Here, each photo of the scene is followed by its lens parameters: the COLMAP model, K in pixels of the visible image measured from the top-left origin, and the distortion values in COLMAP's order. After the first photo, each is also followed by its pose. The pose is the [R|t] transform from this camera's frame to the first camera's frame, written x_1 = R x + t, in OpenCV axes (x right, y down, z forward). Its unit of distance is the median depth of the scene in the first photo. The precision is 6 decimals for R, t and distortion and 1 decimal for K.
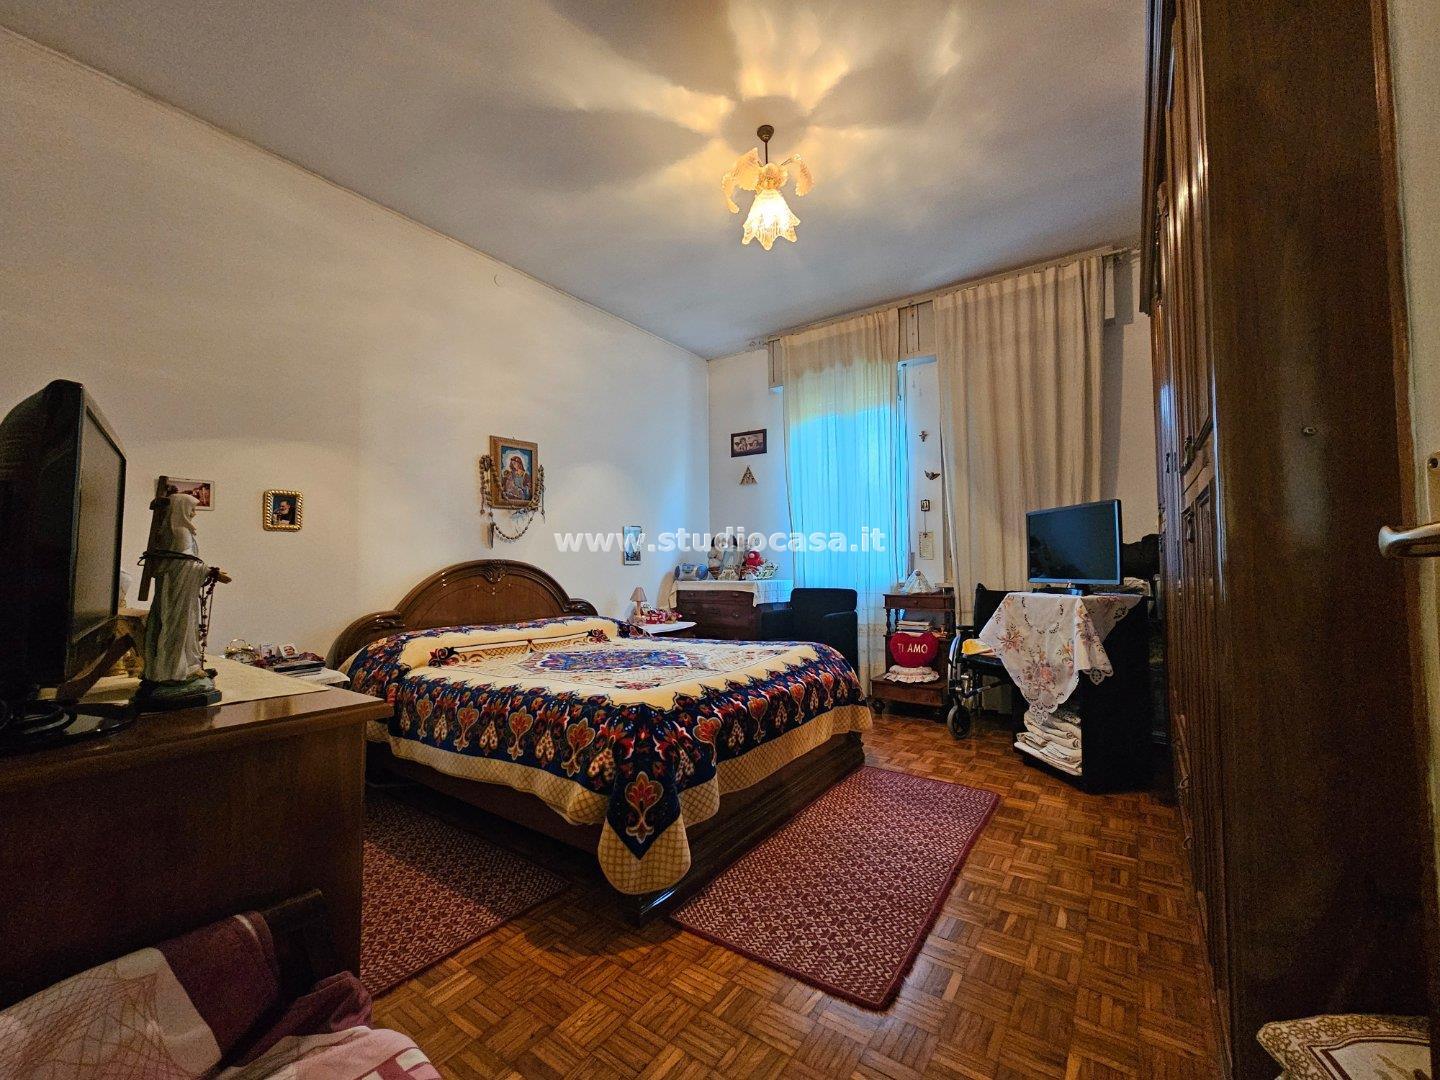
lens RADIAL K [[588.6, 0, 713.4], [0, 588.6, 537.6], [0, 0, 1]] dist [0.000477, -0.000043]
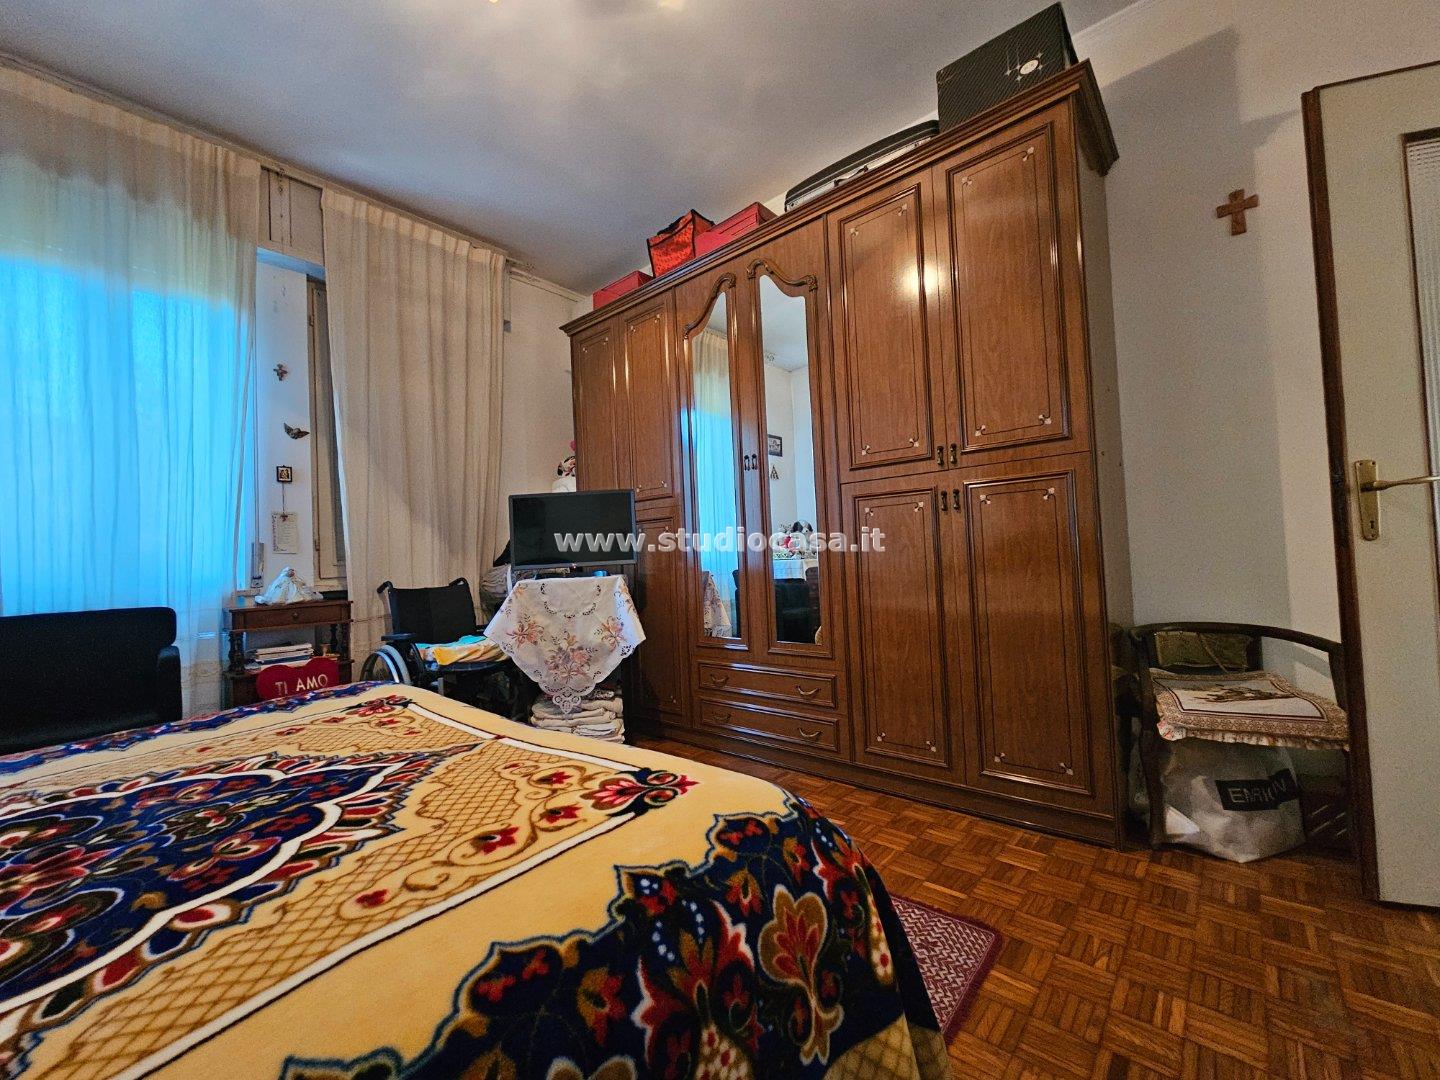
lens RADIAL K [[588.6, 0, 713.0], [0, 588.6, 540.5], [0, 0, 1]] dist [0.000477, -0.000043]
pose [[0.108538, 0.033738, 0.993520, -0.293829], [-0.001765, 0.999429, -0.033746, 0.049698], [-0.994091, 0.001909, 0.108536, 0.491594]]
